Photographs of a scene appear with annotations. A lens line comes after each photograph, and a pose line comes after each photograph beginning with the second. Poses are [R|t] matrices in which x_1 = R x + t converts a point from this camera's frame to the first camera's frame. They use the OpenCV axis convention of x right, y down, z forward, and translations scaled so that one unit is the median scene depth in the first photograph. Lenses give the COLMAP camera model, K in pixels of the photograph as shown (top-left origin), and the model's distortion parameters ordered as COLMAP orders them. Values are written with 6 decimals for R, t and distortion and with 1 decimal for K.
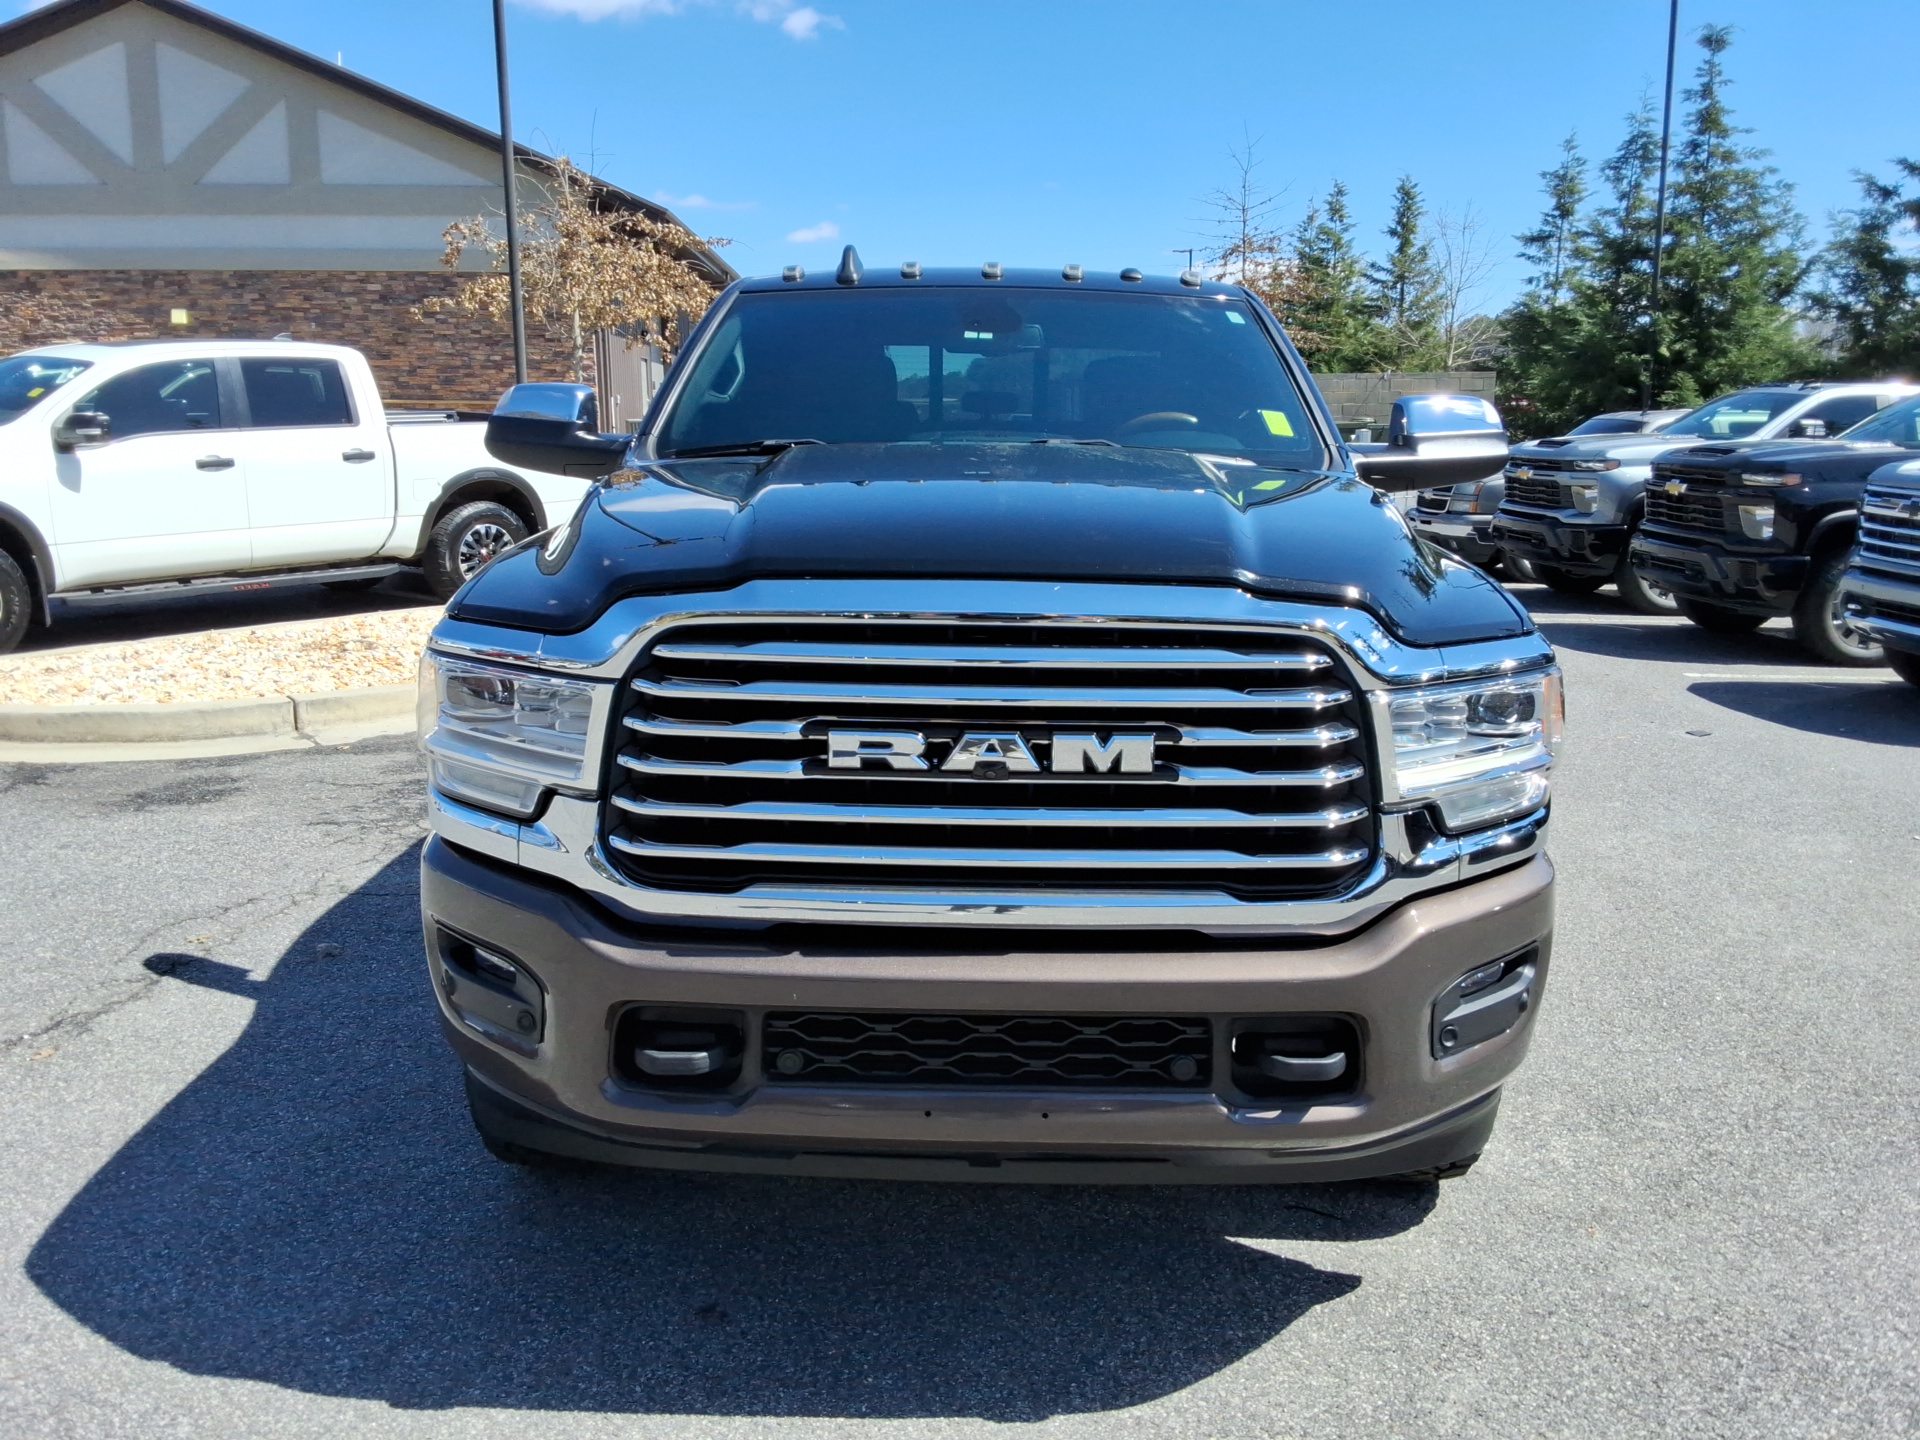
lens RADIAL K [[1546.4, 0, 975.6], [0, 1546.4, 710.4], [0, 0, 1]] dist [0.123071, -0.195264]
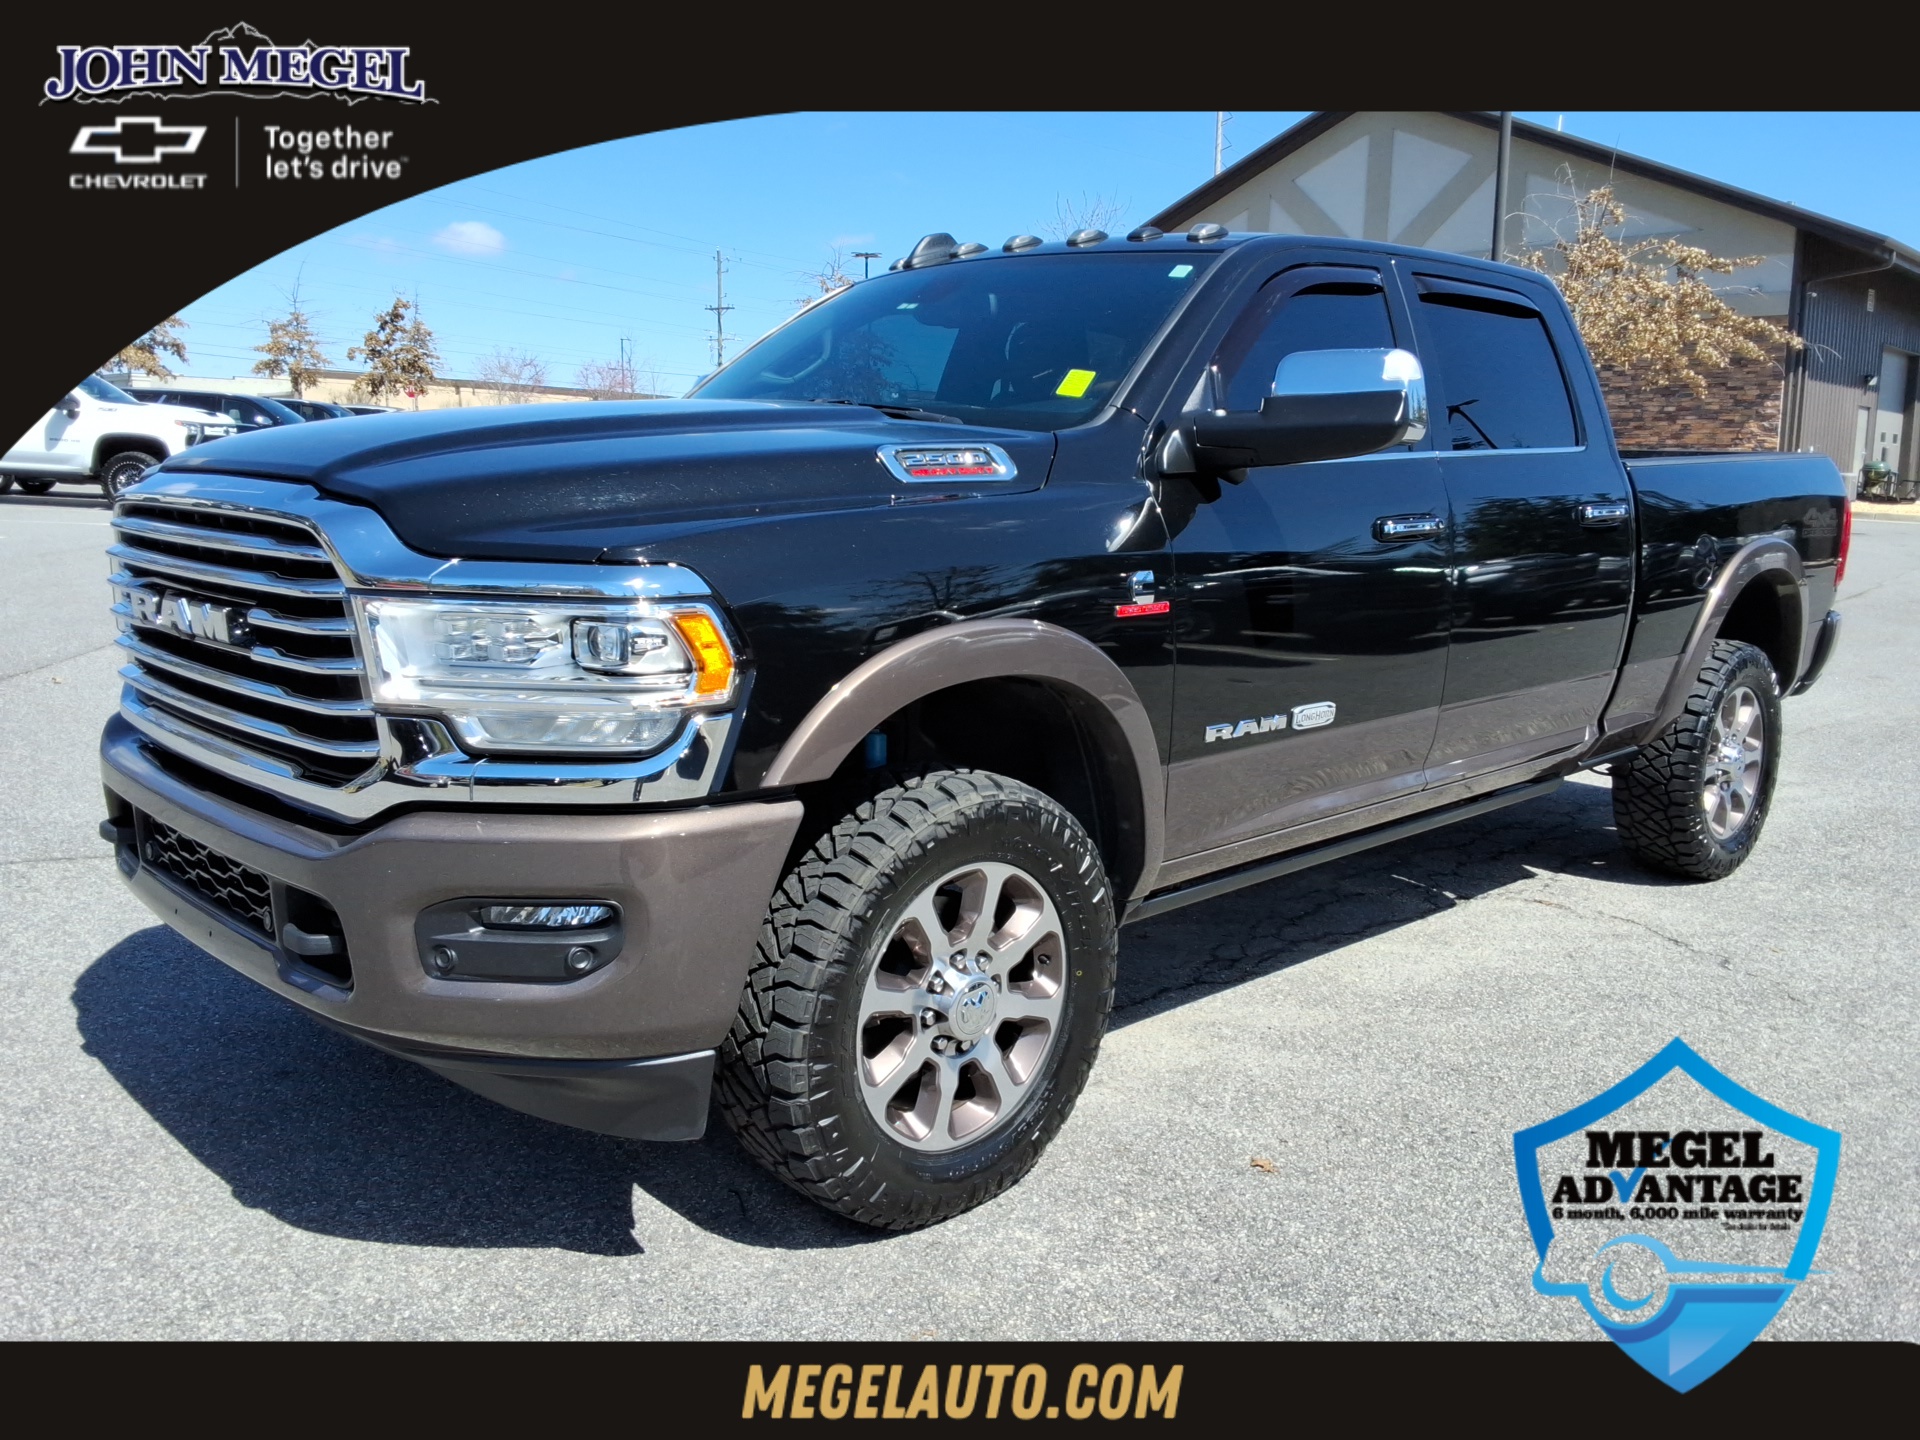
lens RADIAL K [[1546.4, 0, 975.6], [0, 1546.4, 710.4], [0, 0, 1]] dist [0.123071, -0.195264]
pose [[0.702800, 0.115553, -0.701940, 0.133101], [-0.143610, 0.989450, 0.019096, -0.001254], [0.696741, 0.087385, 0.711980, 0.056981]]
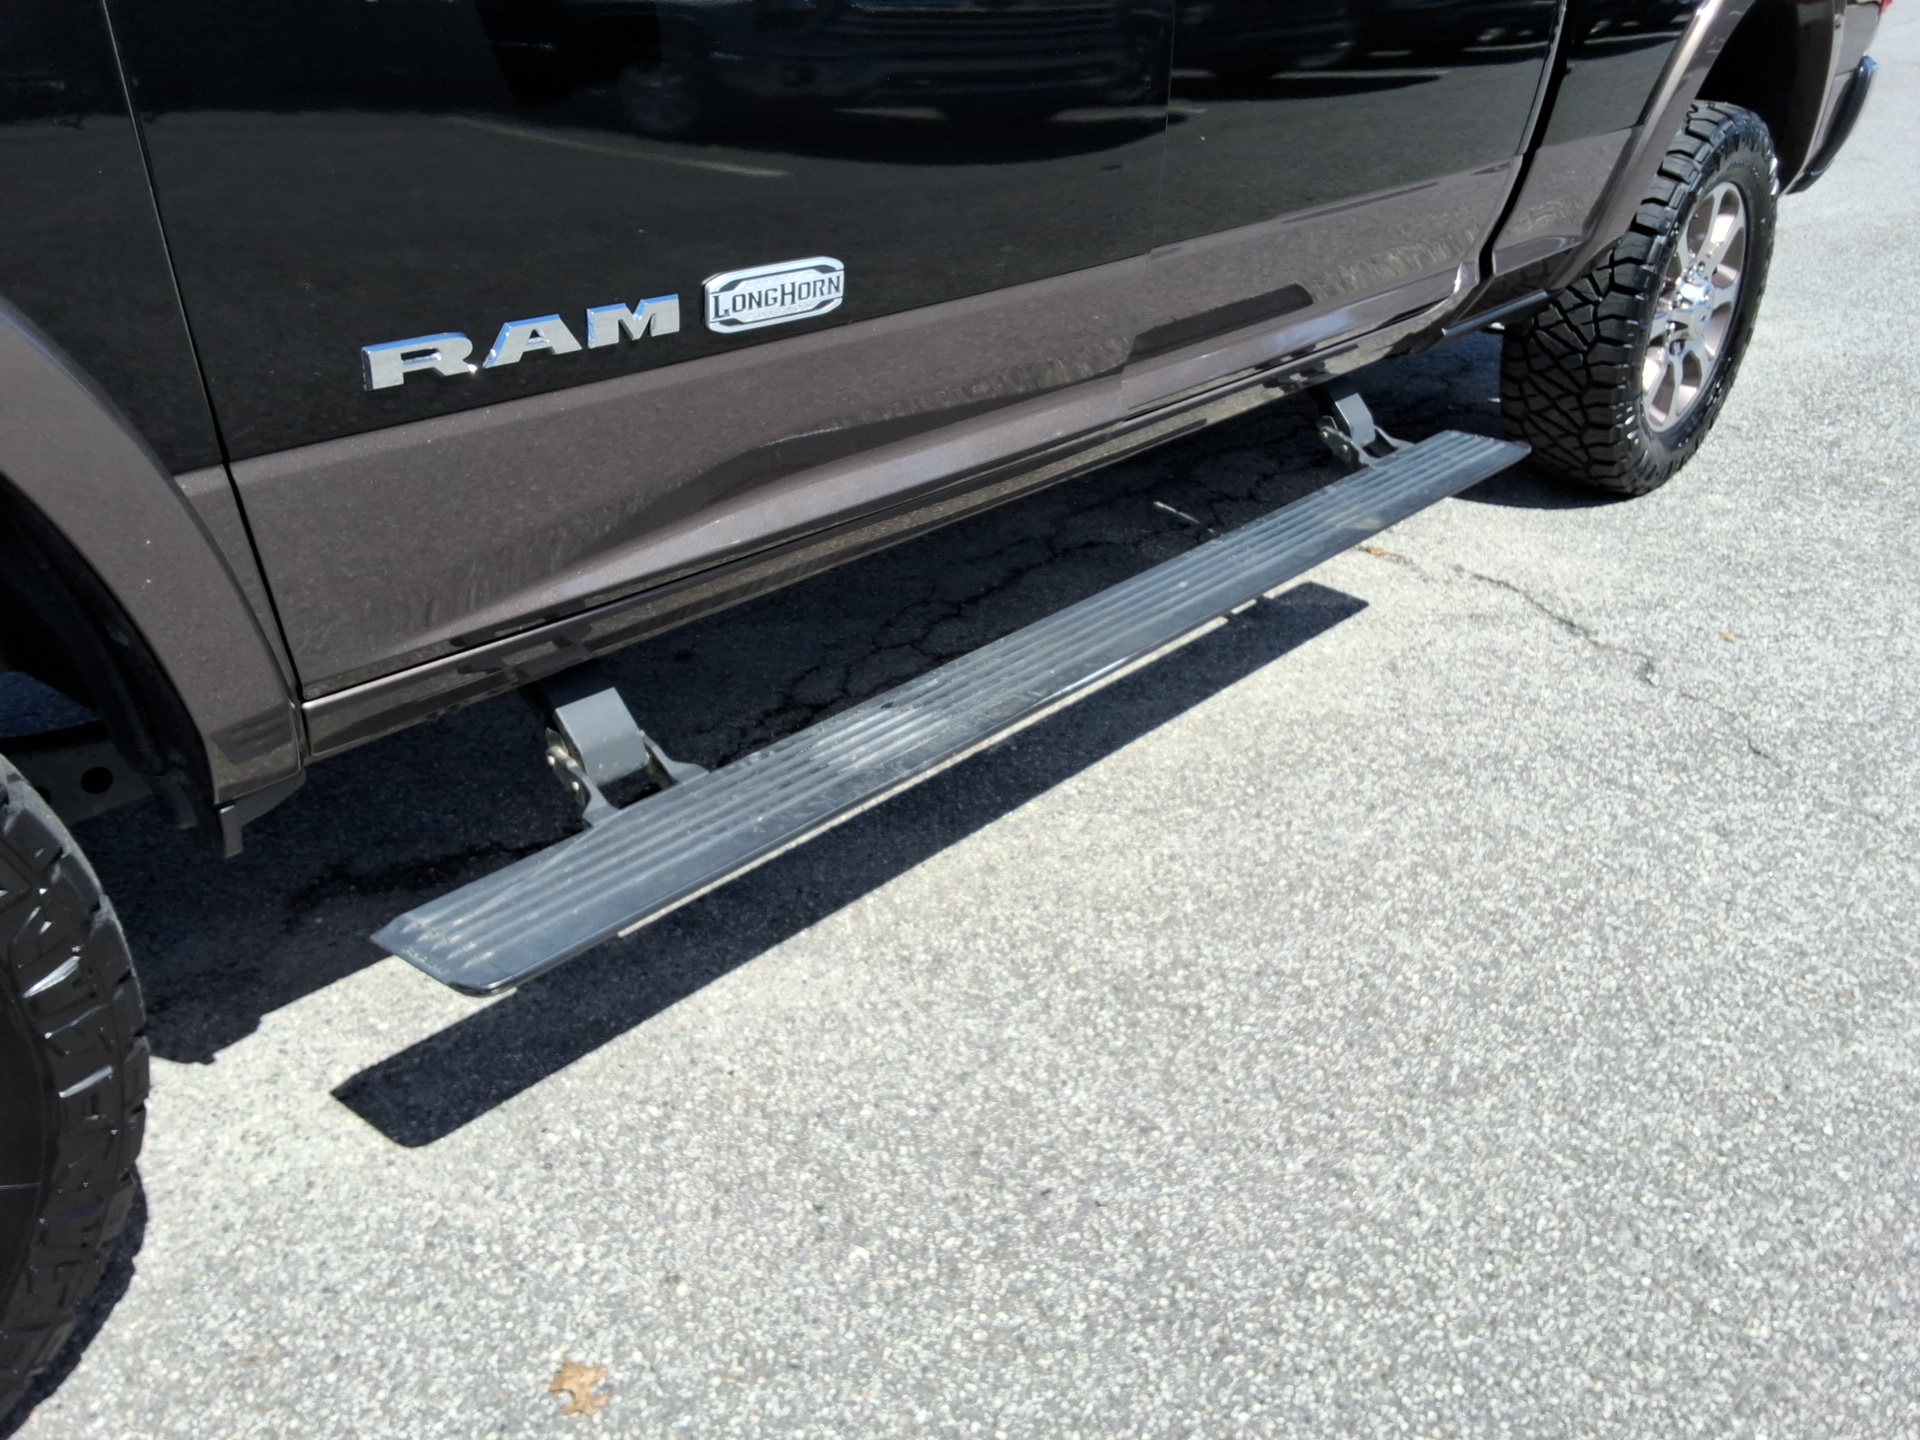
lens RADIAL K [[1537.0, 0, 963.6], [0, 1537.0, 698.4], [0, 0, 1]] dist [0.125365, -0.203356]
pose [[0.735059, 0.304908, -0.605574, 0.095678], [-0.132895, 0.940641, 0.312303, -0.008227], [0.664852, -0.149083, 0.731947, 0.151551]]
